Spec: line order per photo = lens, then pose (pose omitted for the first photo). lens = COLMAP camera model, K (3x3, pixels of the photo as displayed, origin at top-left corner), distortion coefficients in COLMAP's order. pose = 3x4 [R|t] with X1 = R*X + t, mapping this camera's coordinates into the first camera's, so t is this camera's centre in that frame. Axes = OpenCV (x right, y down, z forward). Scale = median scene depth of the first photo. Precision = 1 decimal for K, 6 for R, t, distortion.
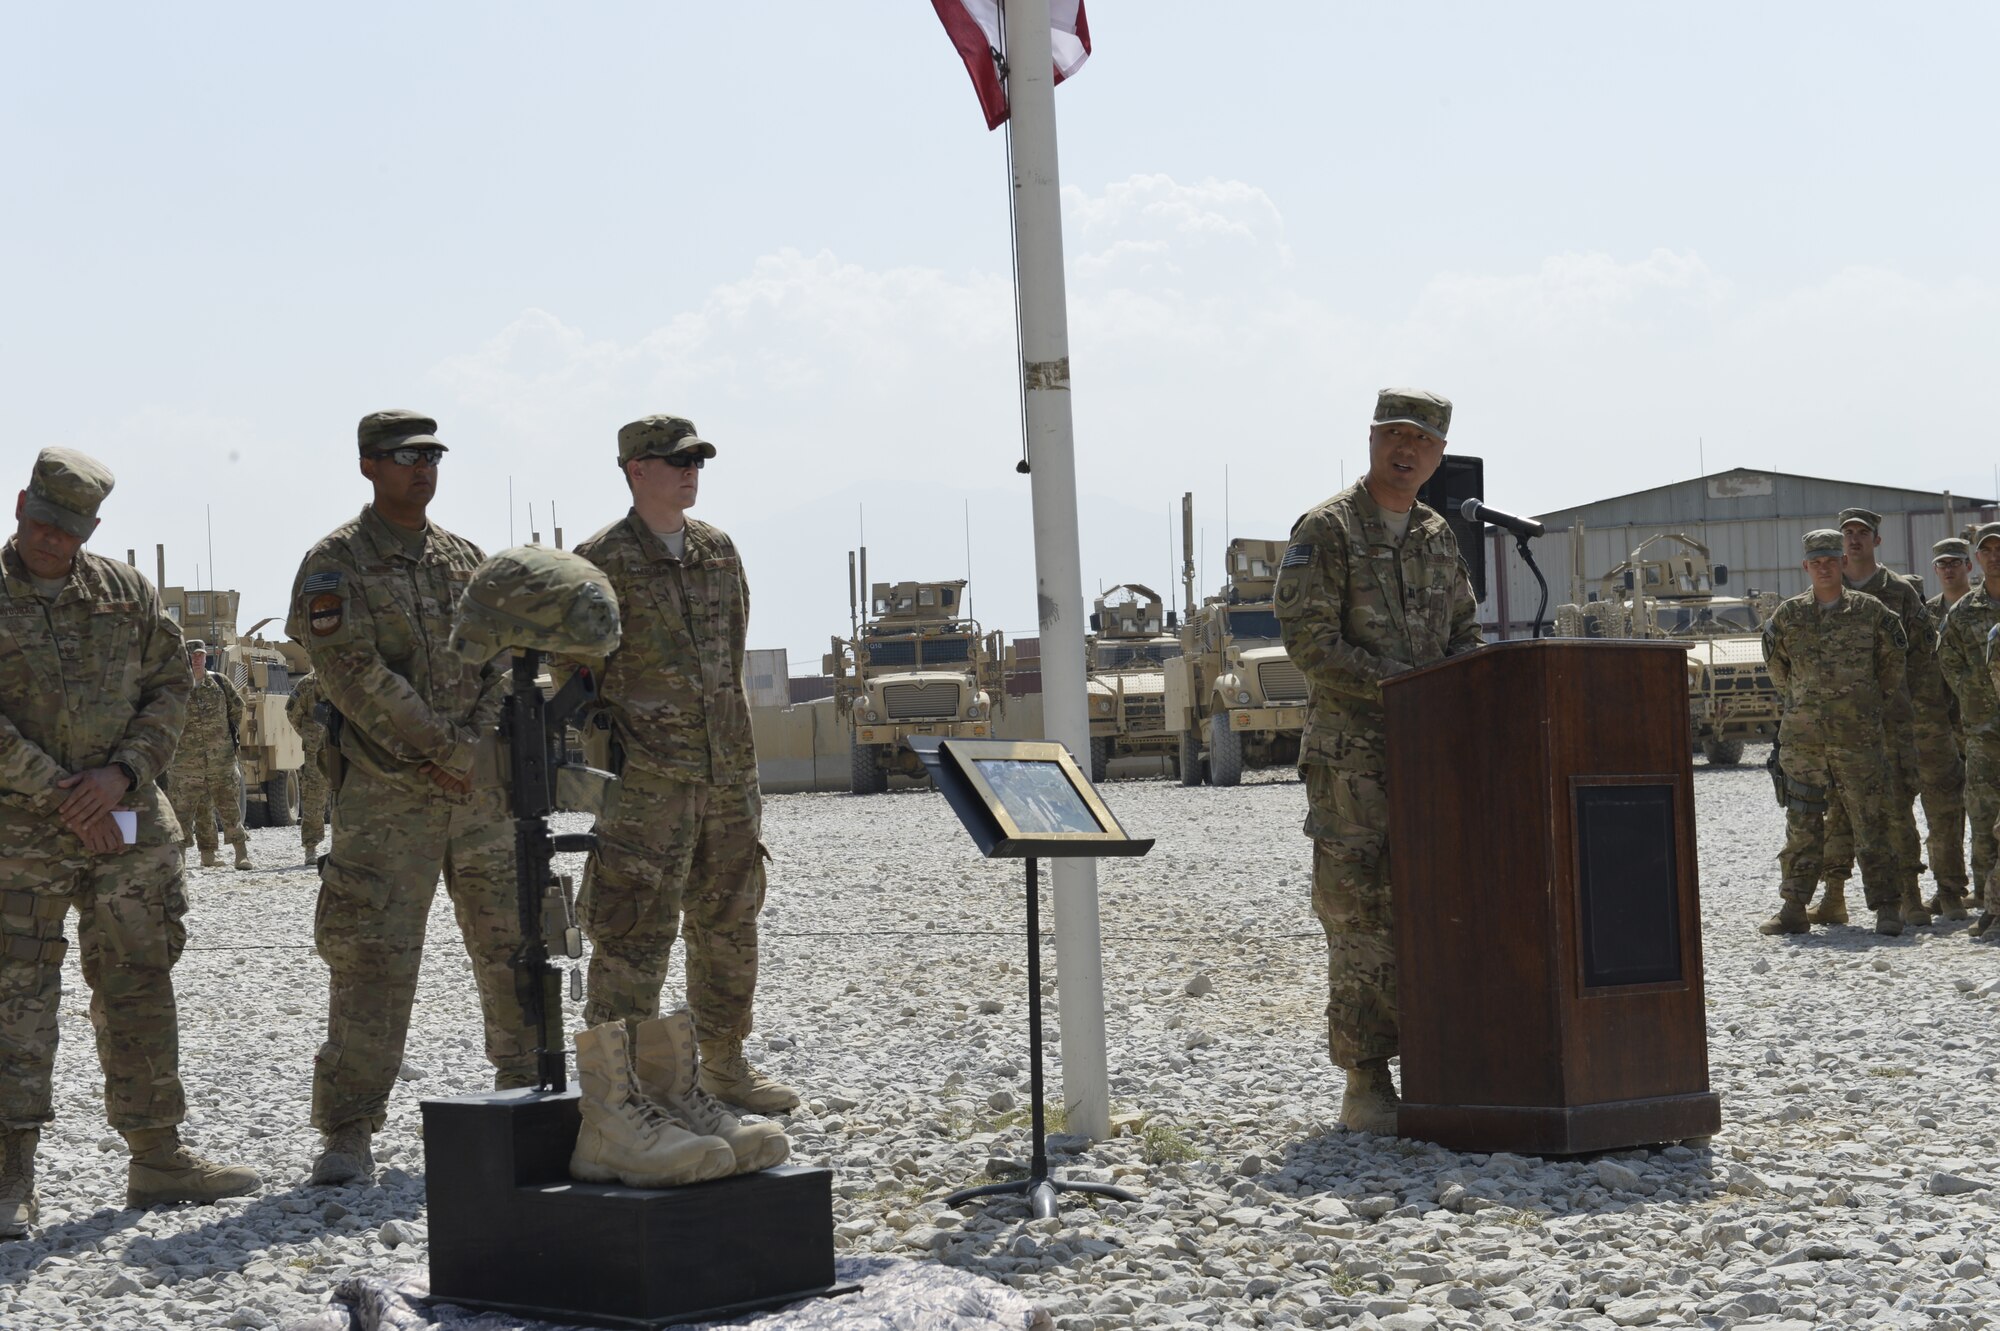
lens RADIAL K [[4534.0, 0, 965.2], [0, 4534.0, 705.5], [0, 0, 1]] dist [0.061306, 0.253687]
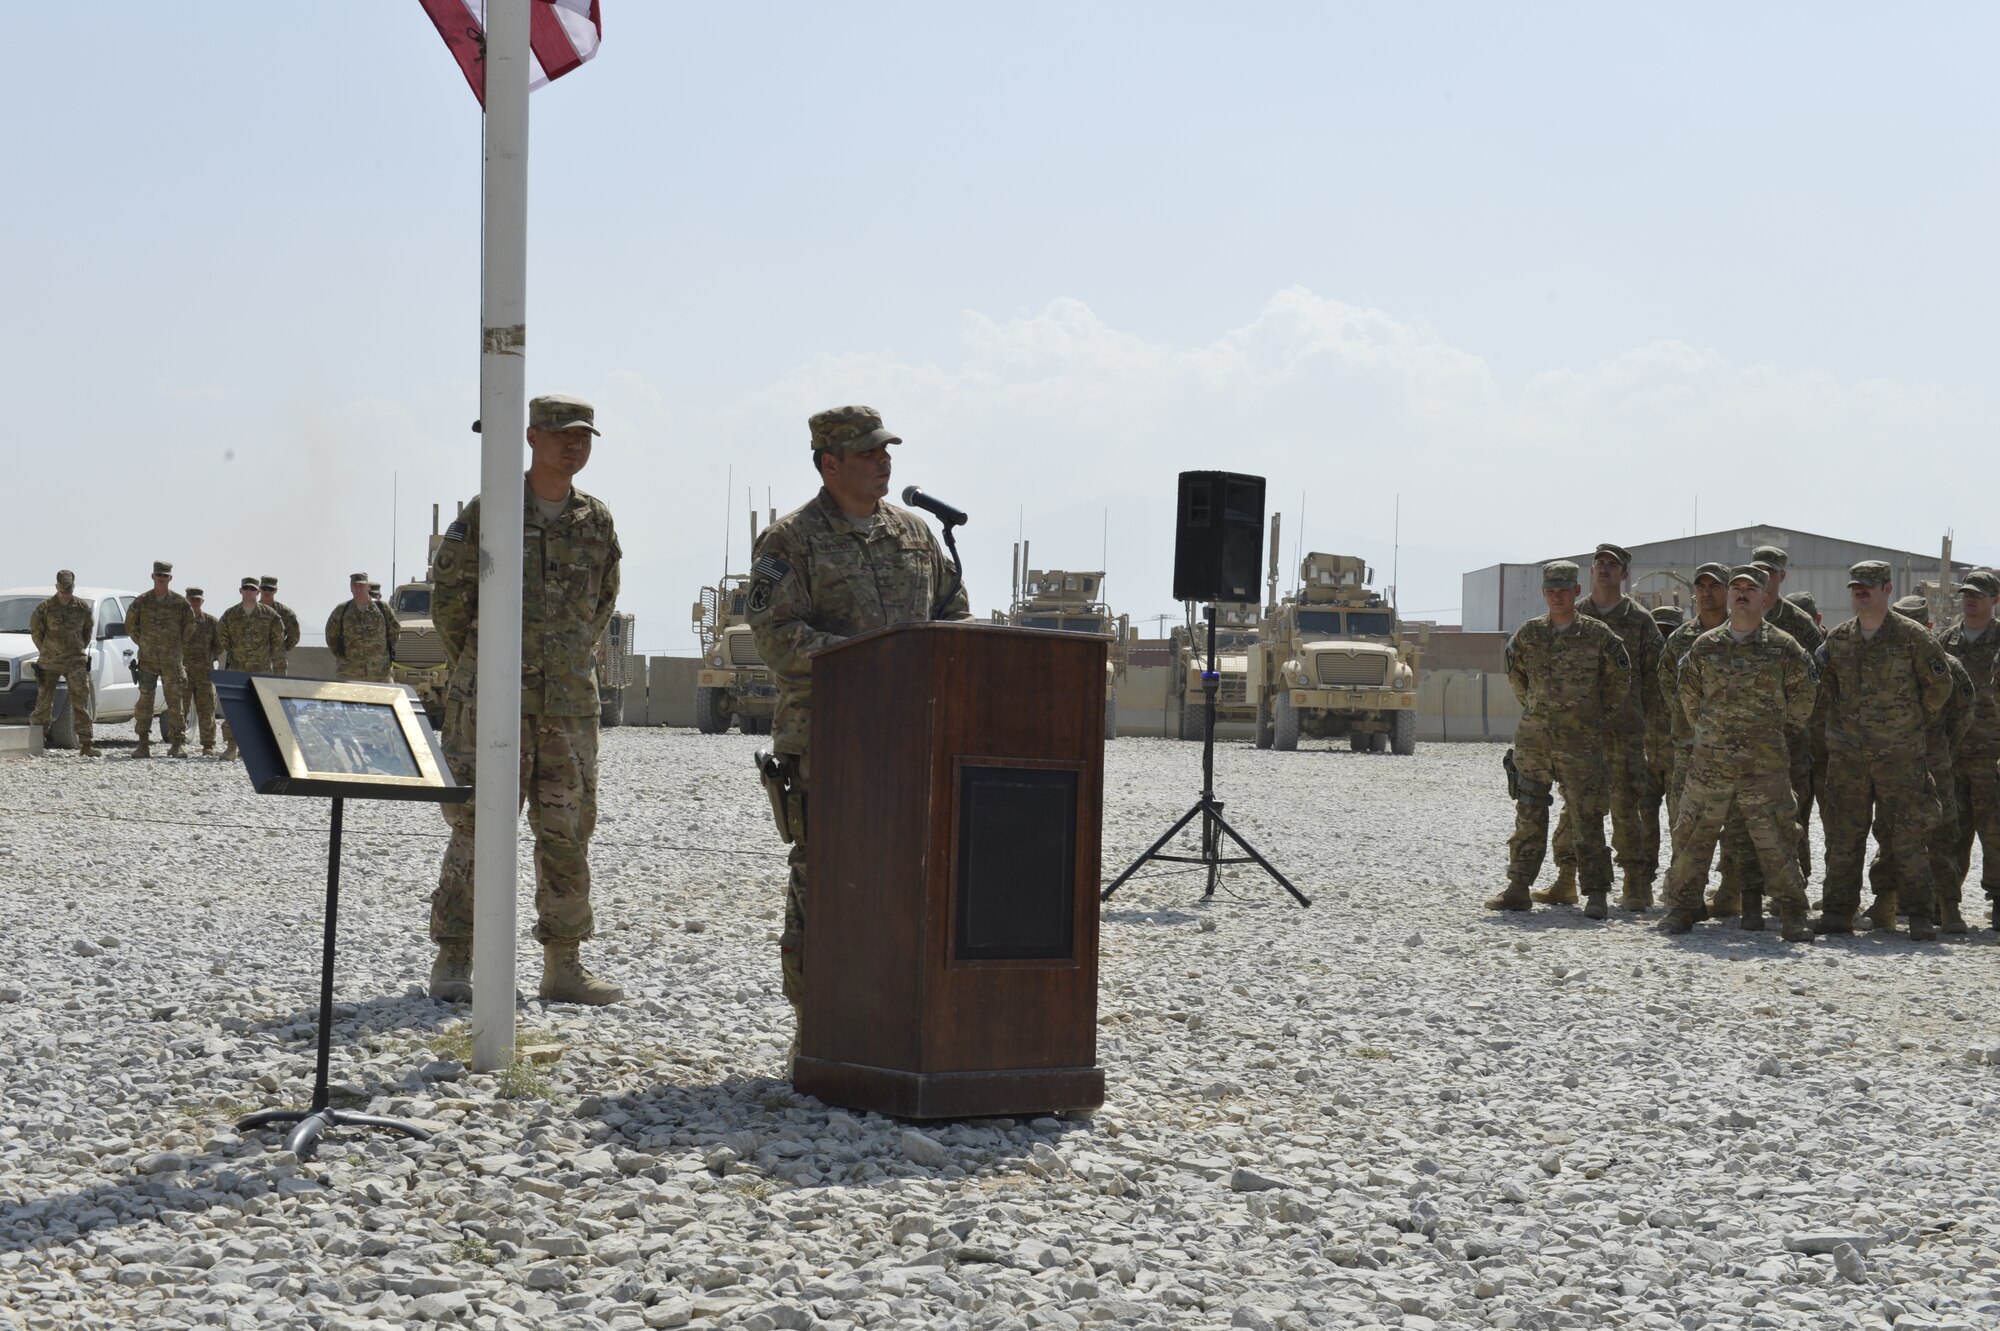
lens RADIAL K [[3304.5, 0, 1085.4], [0, 3304.5, 706.5], [0, 0, 1]] dist [-0.000972, 0.072416]
pose [[0.992850, 0.068811, -0.097544, 0.151124], [-0.067779, 0.997604, 0.013857, -0.005146], [0.098263, -0.007147, 0.995135, 0.162042]]
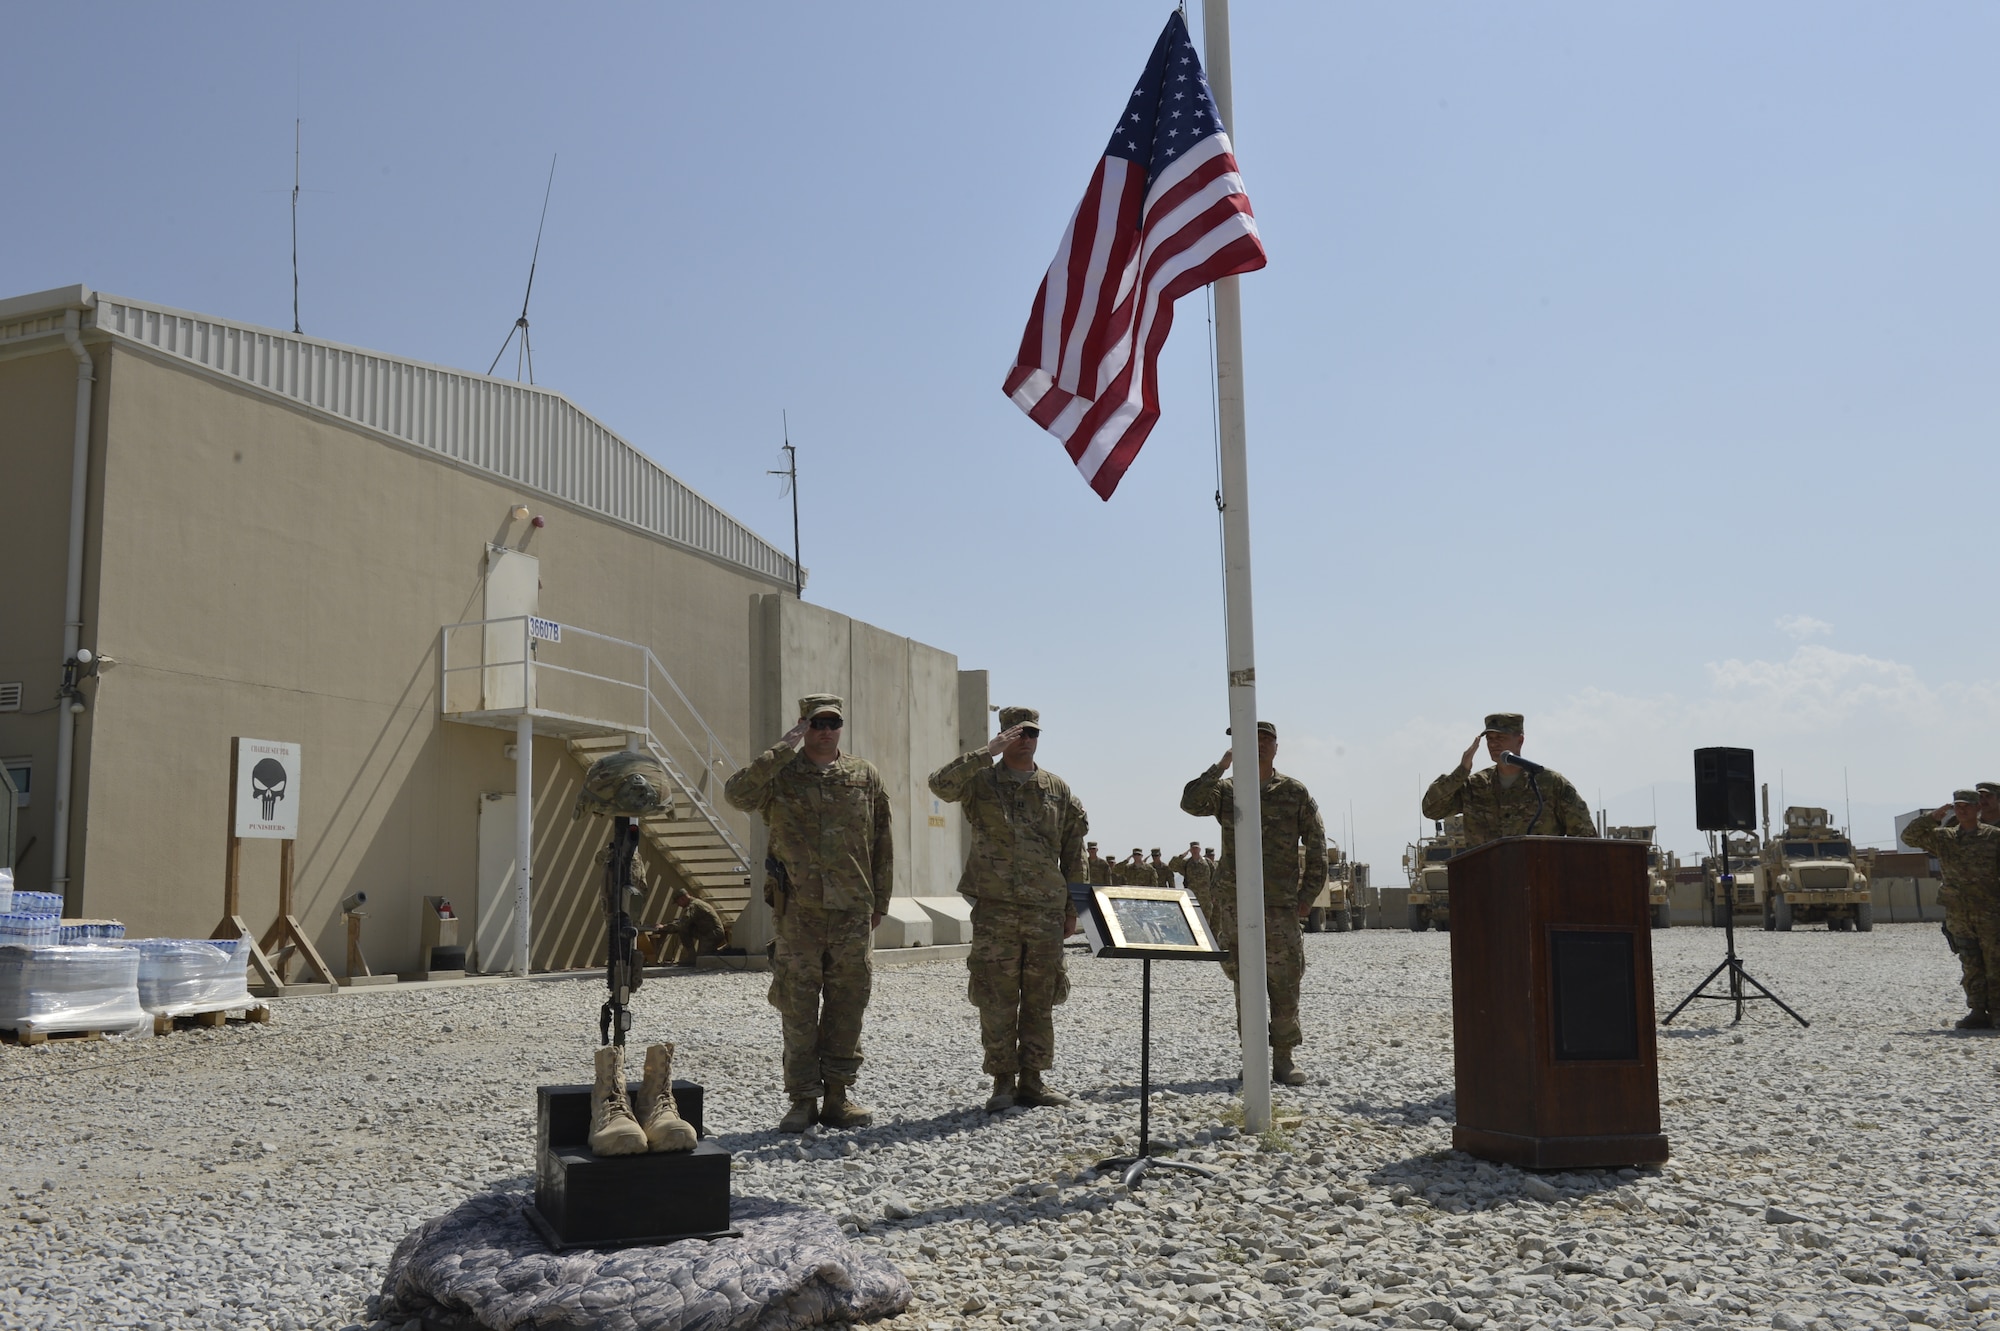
lens RADIAL K [[1806.6, 0, 966.7], [0, 1806.6, 666.2], [0, 0, 1]] dist [-0.018705, -0.021781]
pose [[0.895237, -0.022613, -0.445016, 0.149927], [-0.030305, 0.993309, -0.111439, 0.001638], [0.444558, 0.113251, 0.888562, 0.220895]]
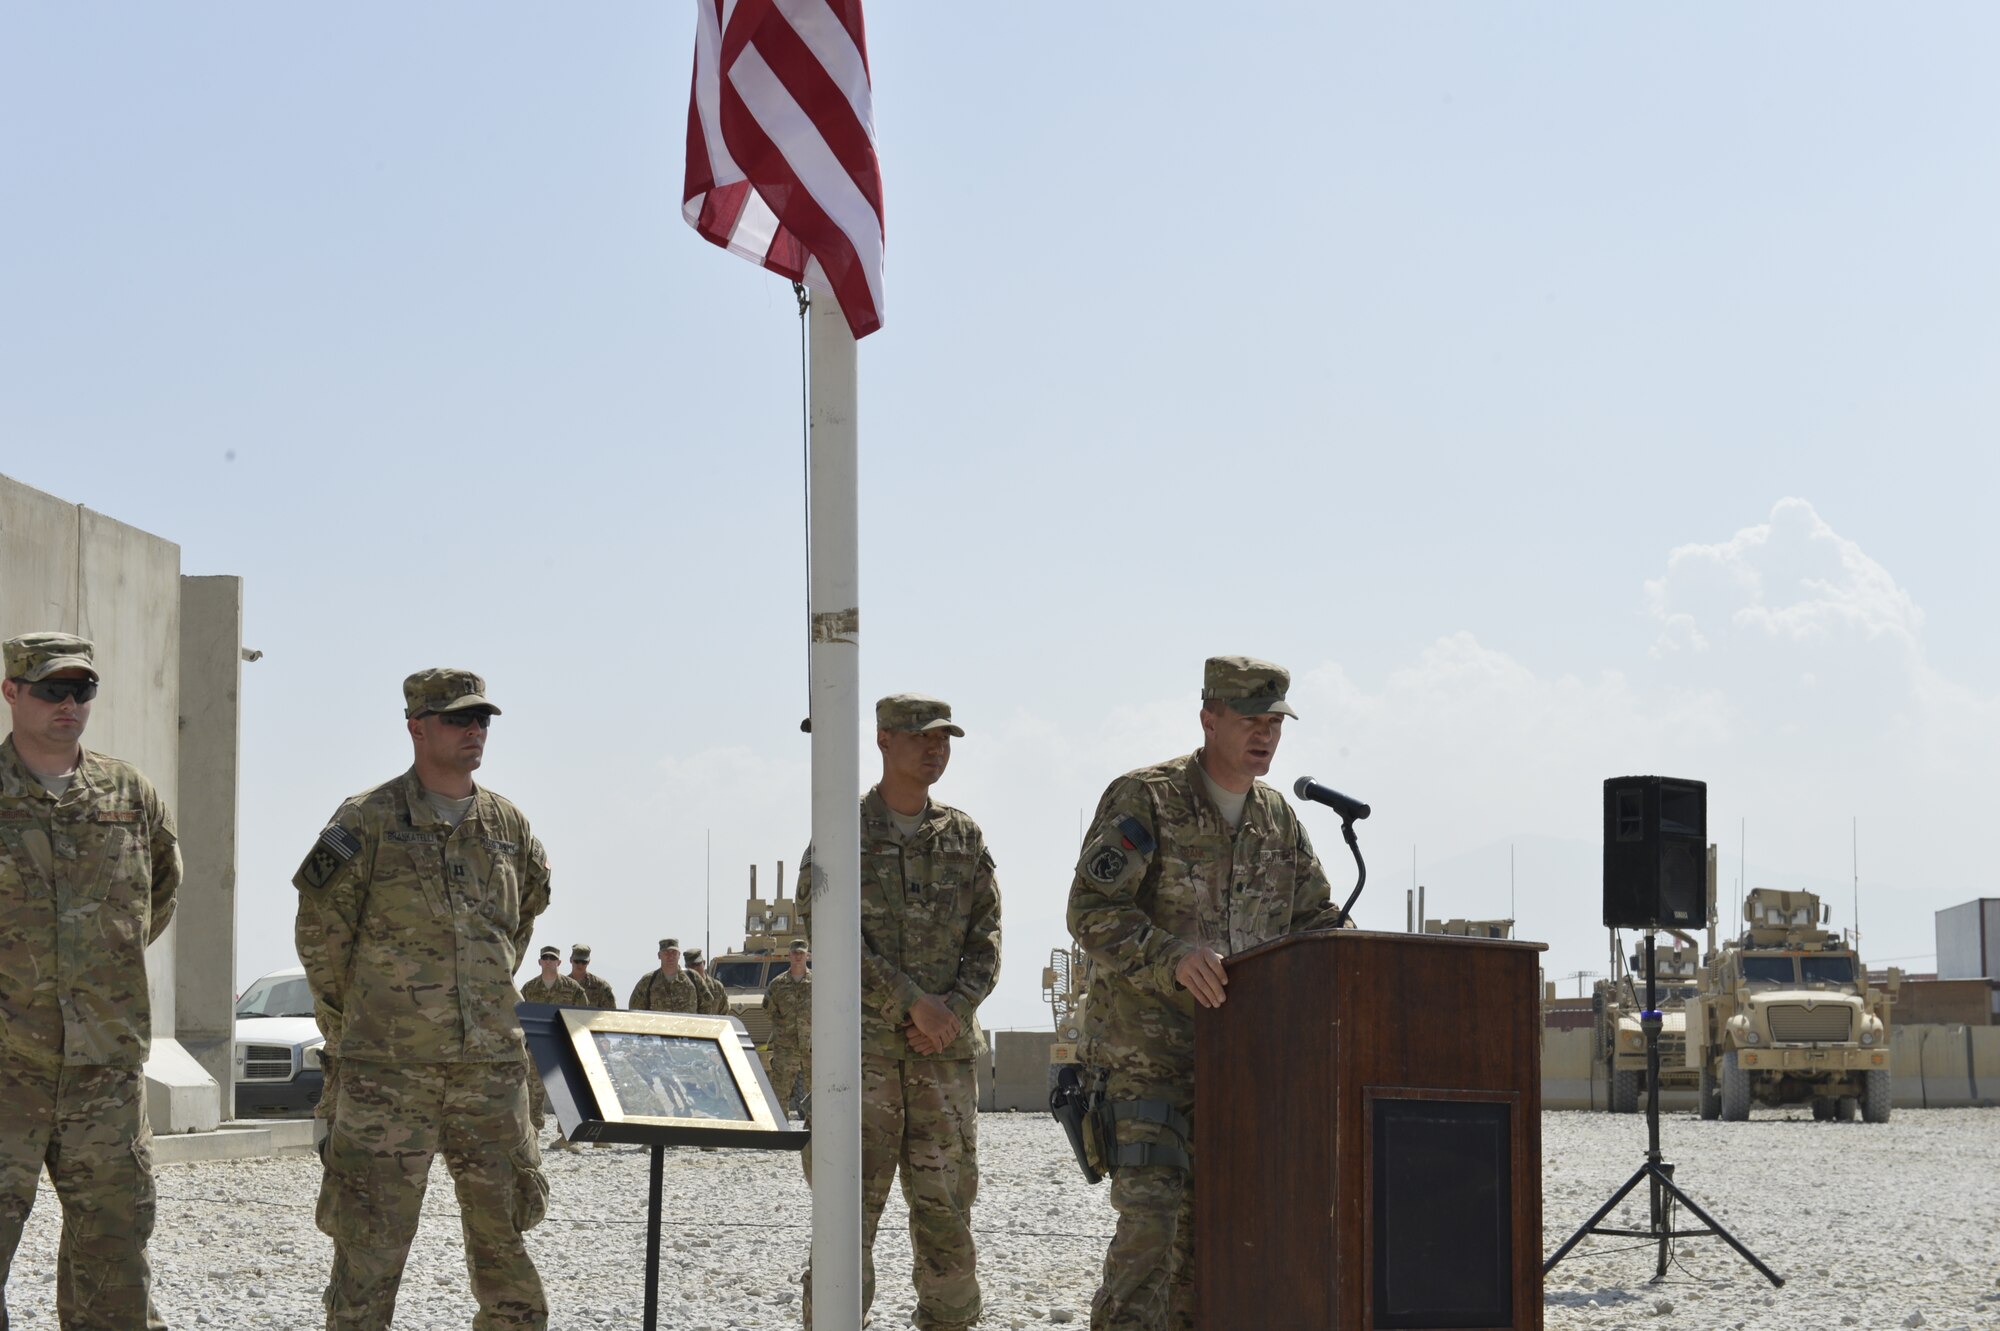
lens RADIAL K [[3750.0, 0, 1004.2], [0, 3750.0, 636.7], [0, 0, 1]] dist [-0.013689, 0.110096]
pose [[0.973690, 0.017965, -0.227169, 0.146947], [-0.042327, 0.993798, -0.102830, 0.004217], [0.223913, 0.109740, 0.968411, 0.171870]]
